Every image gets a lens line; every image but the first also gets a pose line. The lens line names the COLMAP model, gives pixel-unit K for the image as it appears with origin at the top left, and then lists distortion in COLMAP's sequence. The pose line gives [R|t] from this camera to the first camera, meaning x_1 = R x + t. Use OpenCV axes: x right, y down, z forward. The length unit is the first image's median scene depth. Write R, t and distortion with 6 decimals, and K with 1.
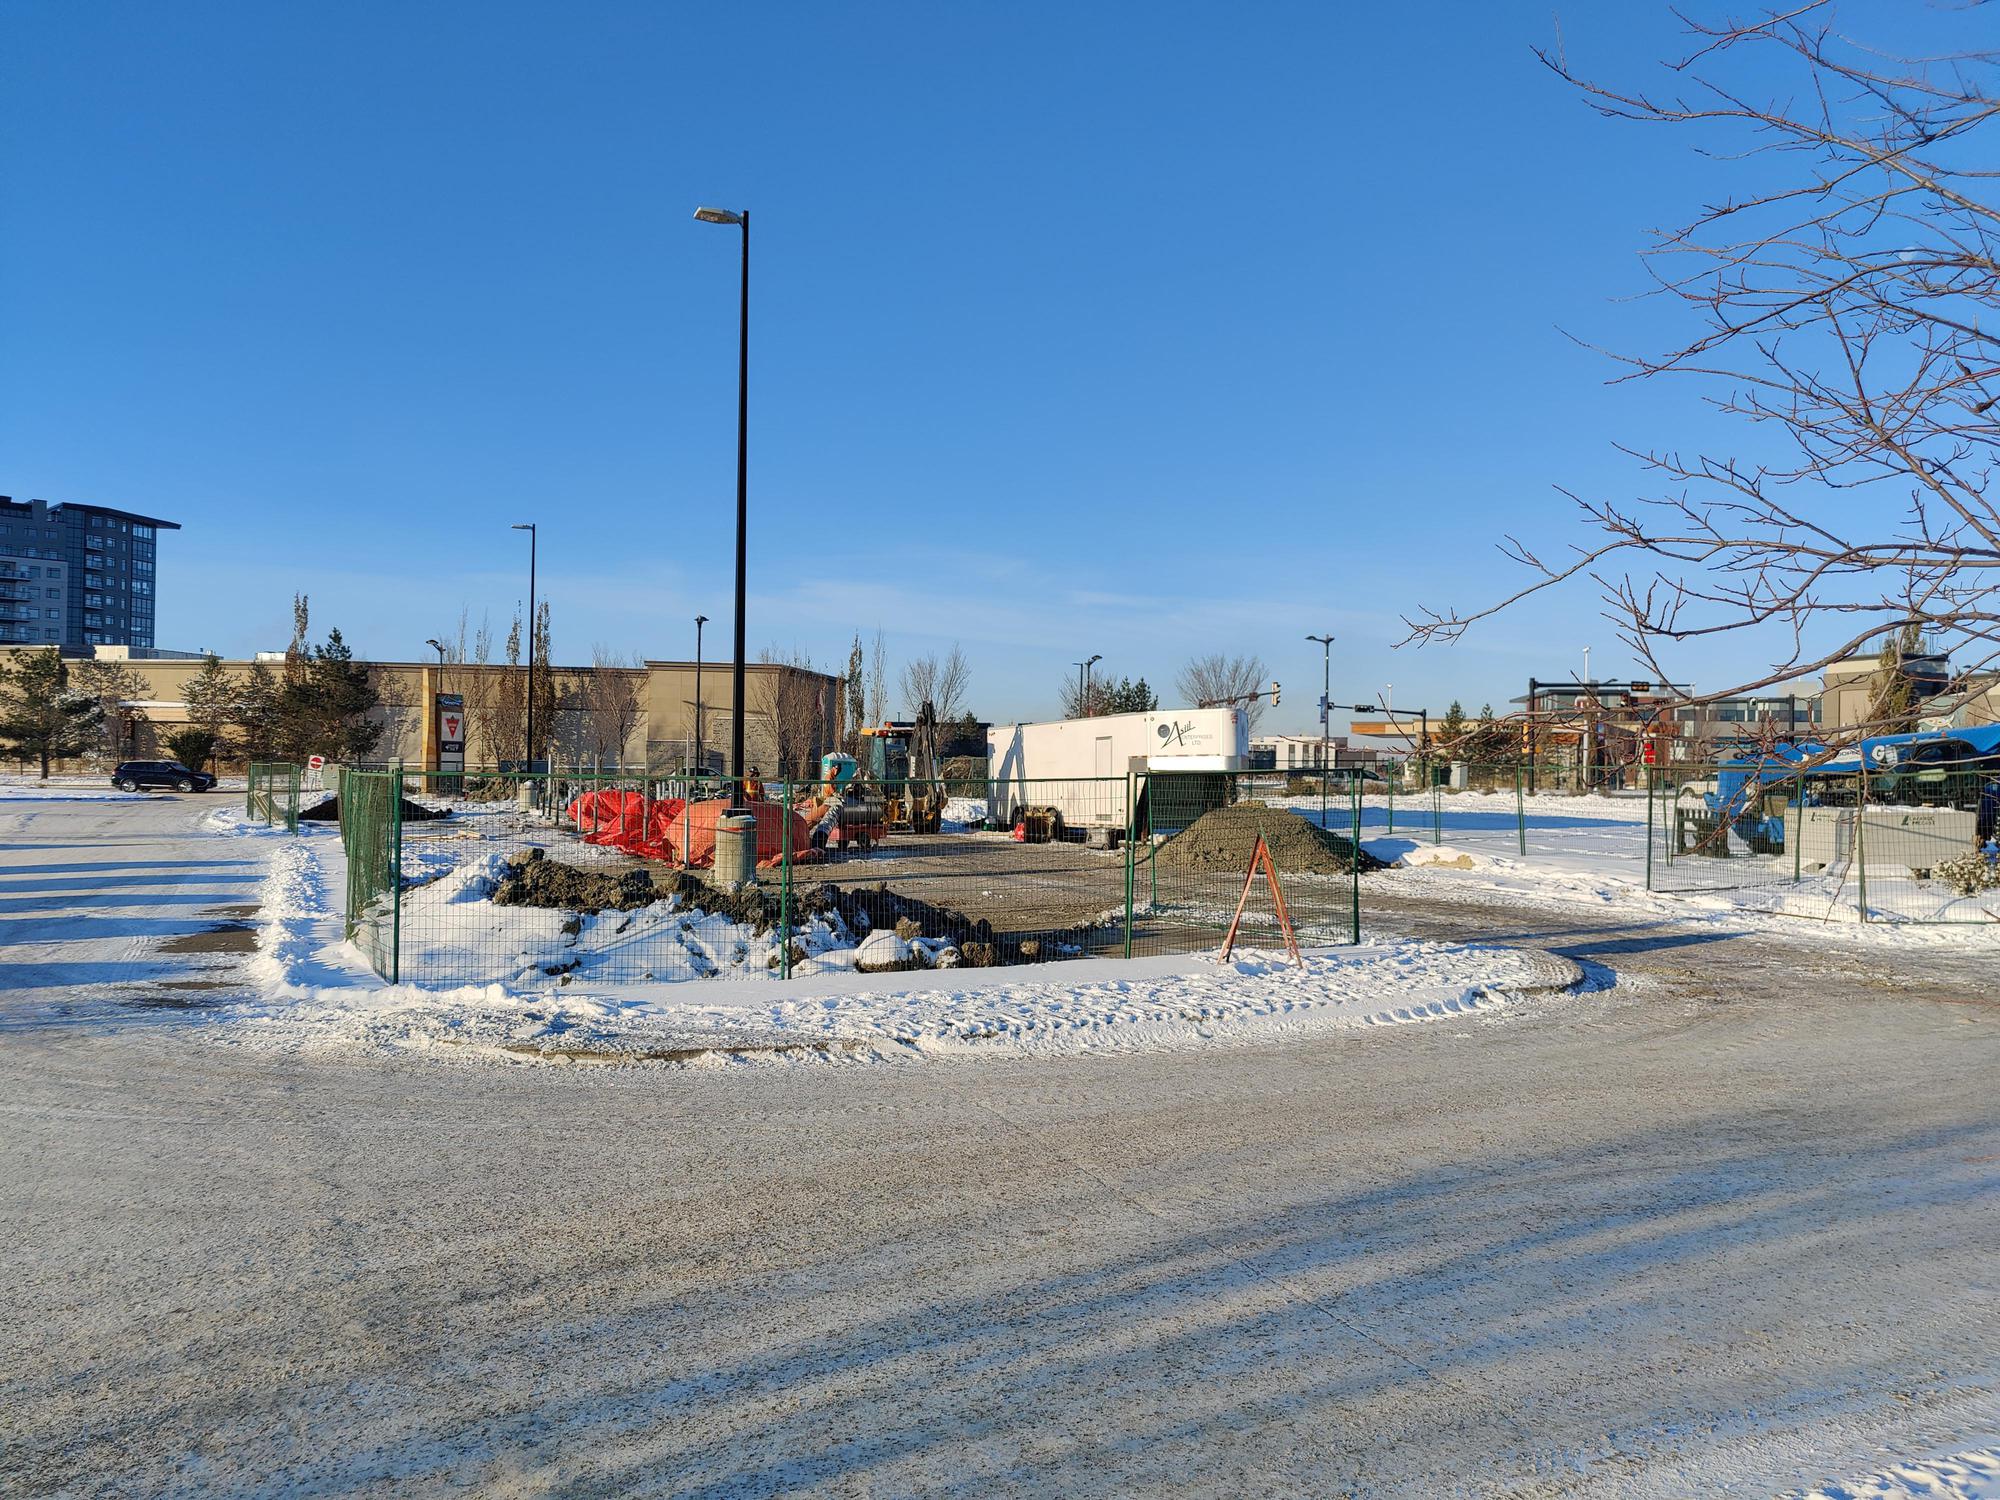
lens RADIAL K [[1529.4, 0, 995.9], [0, 1529.4, 754.2], [0, 0, 1]] dist [0.033861, -0.005315]
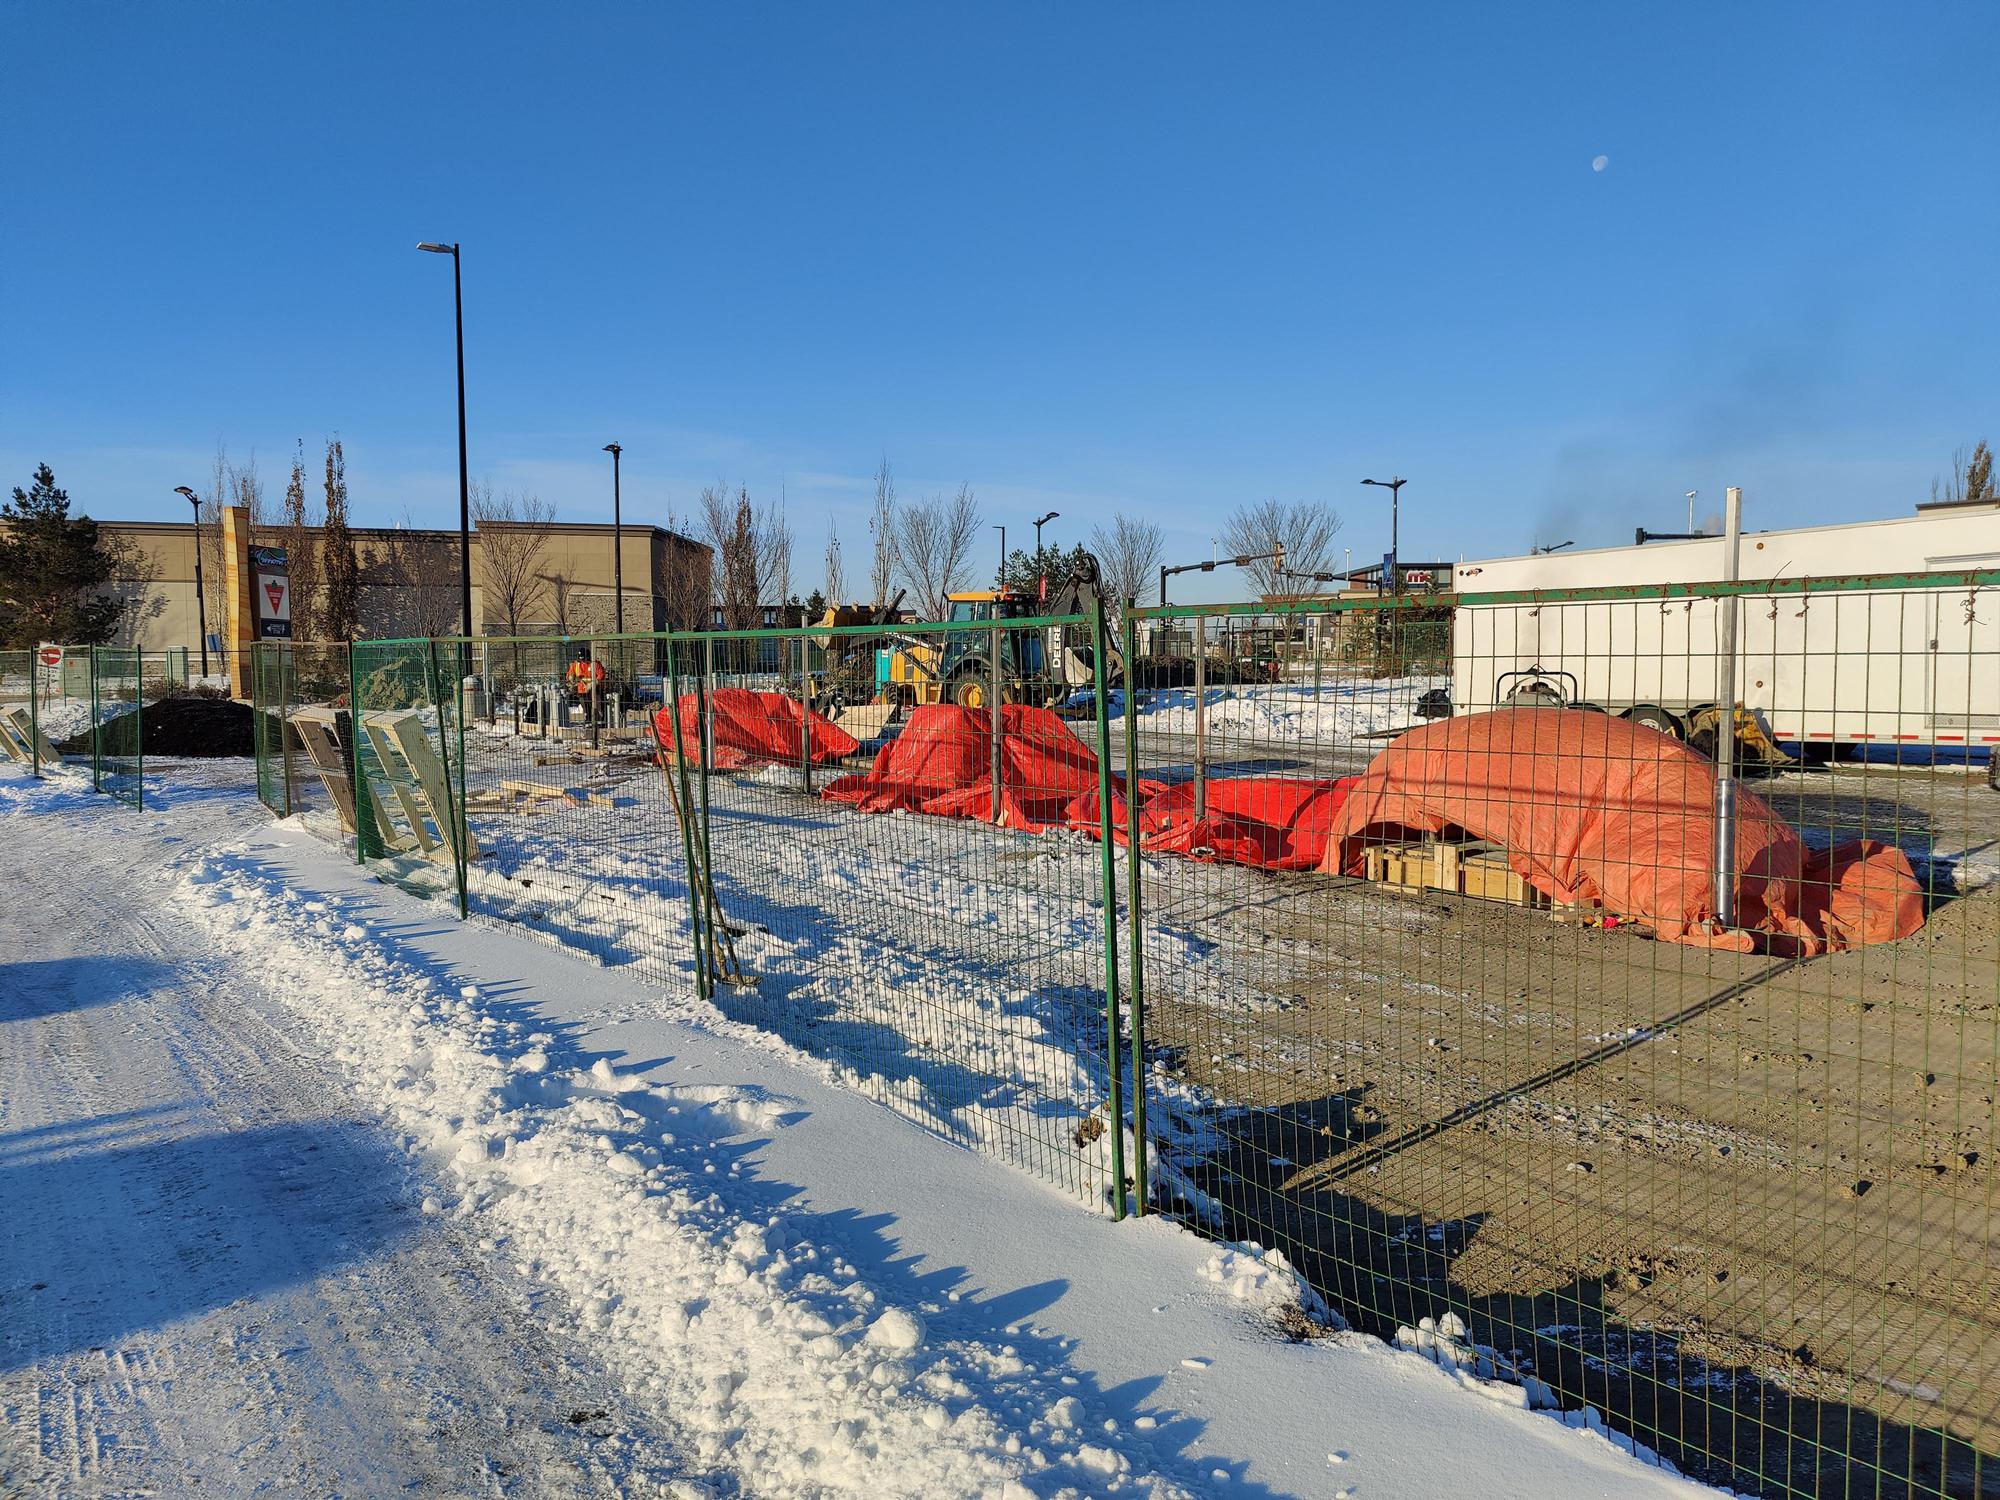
lens RADIAL K [[1522.4, 0, 977.2], [0, 1522.4, 745.6], [0, 0, 1]] dist [0.053531, -0.001186]
pose [[0.986634, -0.026666, 0.160753, -0.115610], [0.016068, 0.997632, 0.066873, 0.004421], [-0.162156, -0.063396, 0.984727, 0.207999]]
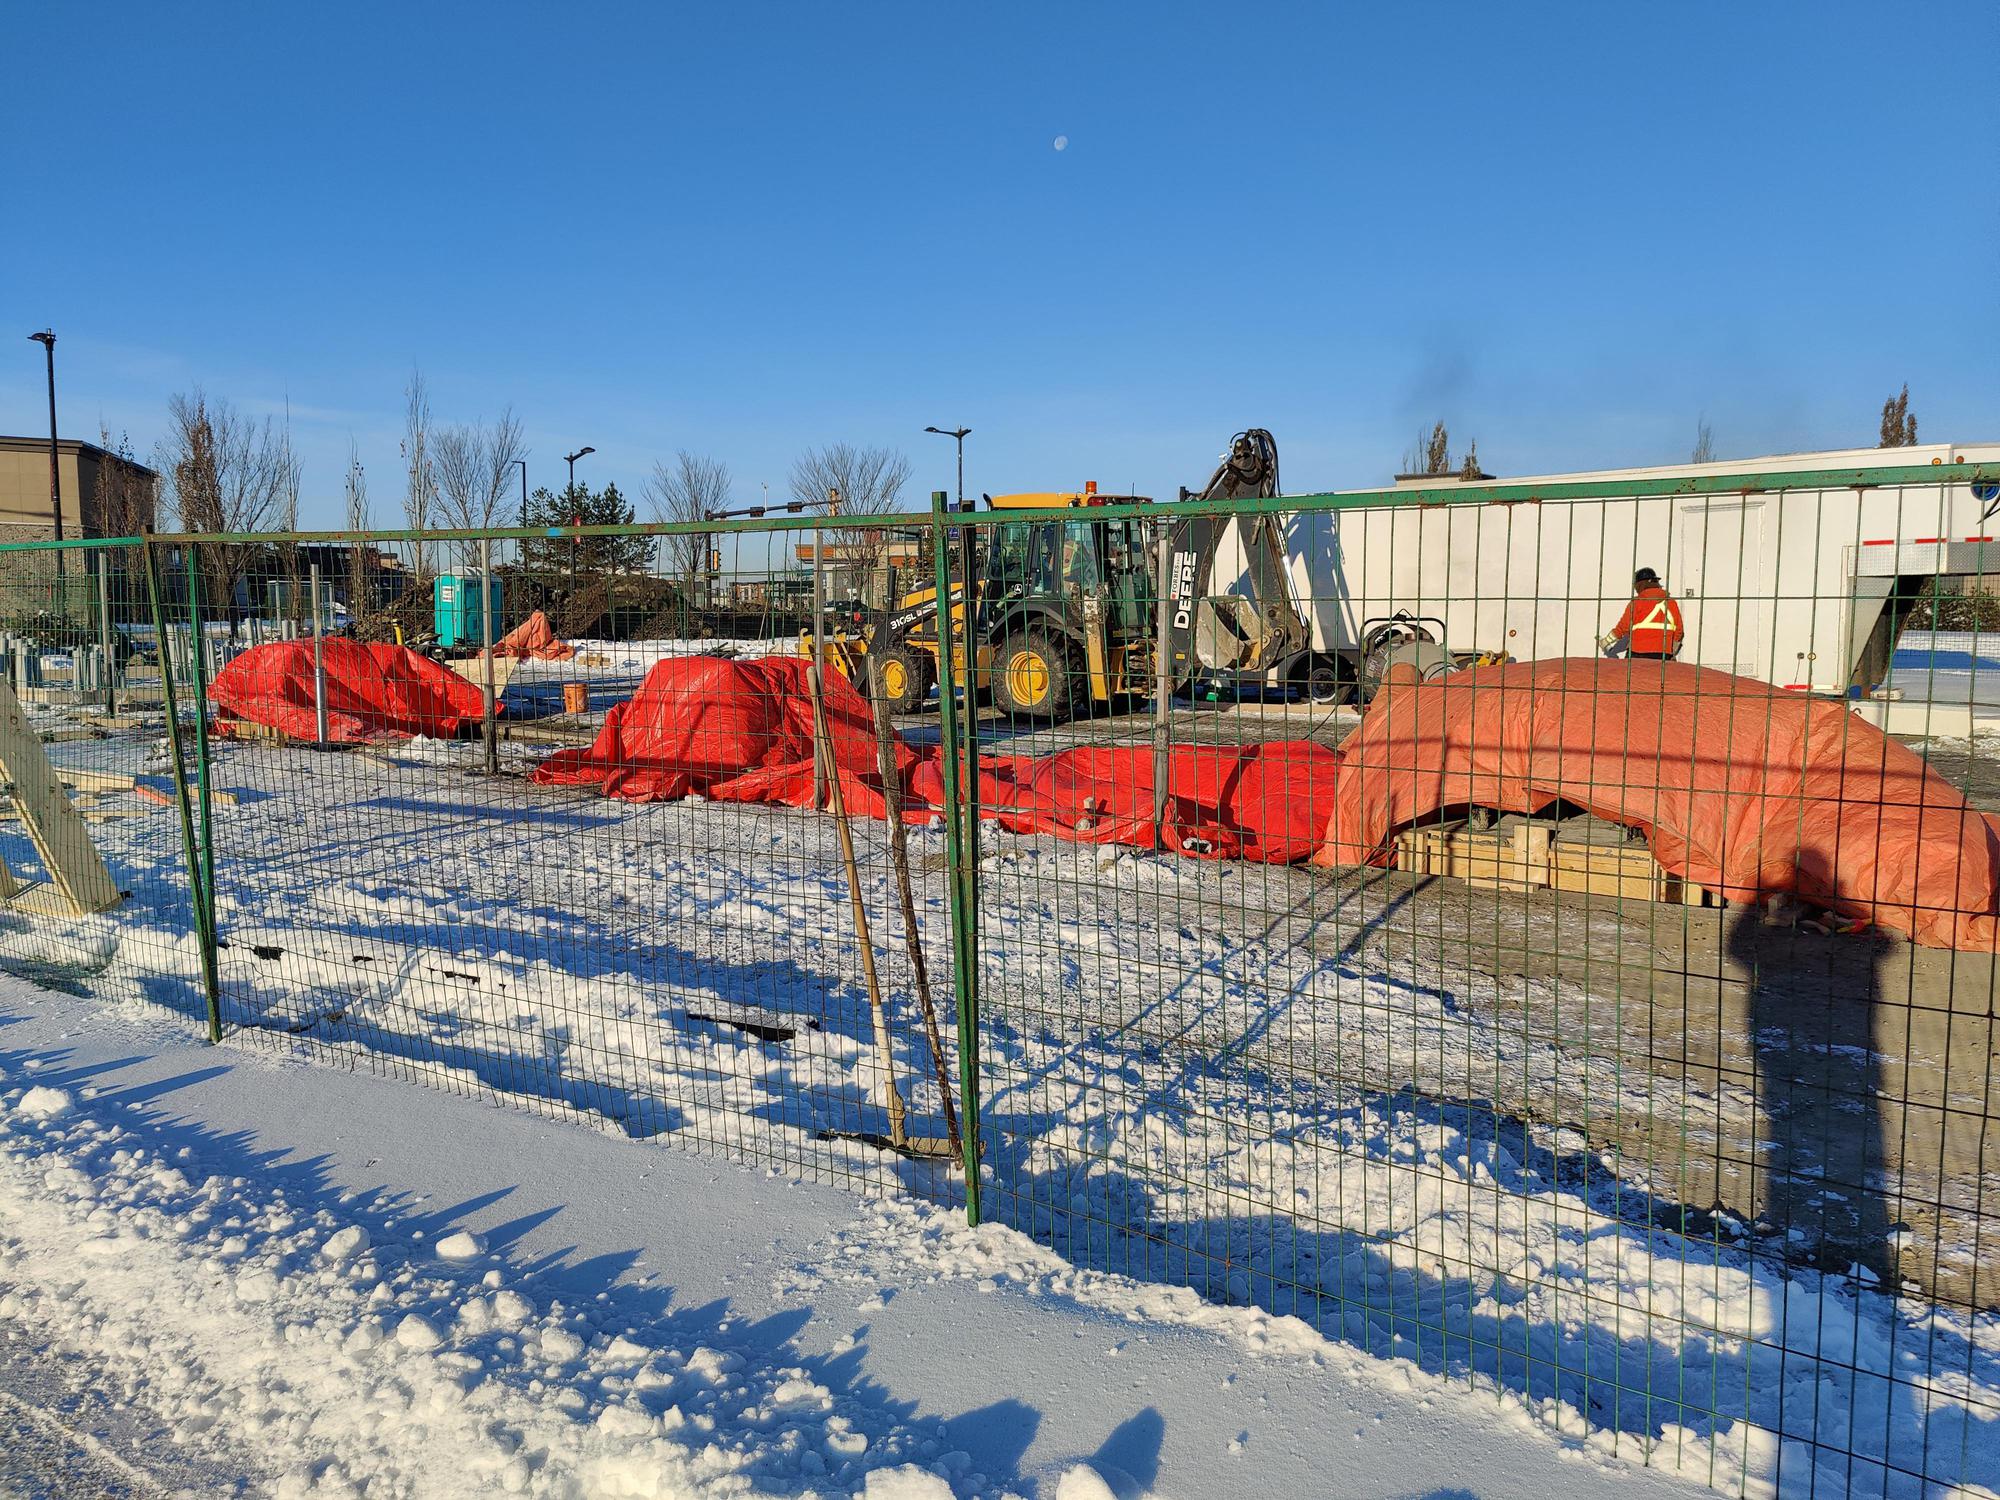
lens RADIAL K [[1529.4, 0, 995.9], [0, 1529.4, 754.2], [0, 0, 1]] dist [0.033861, -0.005315]
pose [[0.876031, -0.056821, 0.478896, -0.135429], [0.006314, 0.994301, 0.106423, 0.005752], [-0.482214, -0.090206, 0.871397, 0.251337]]
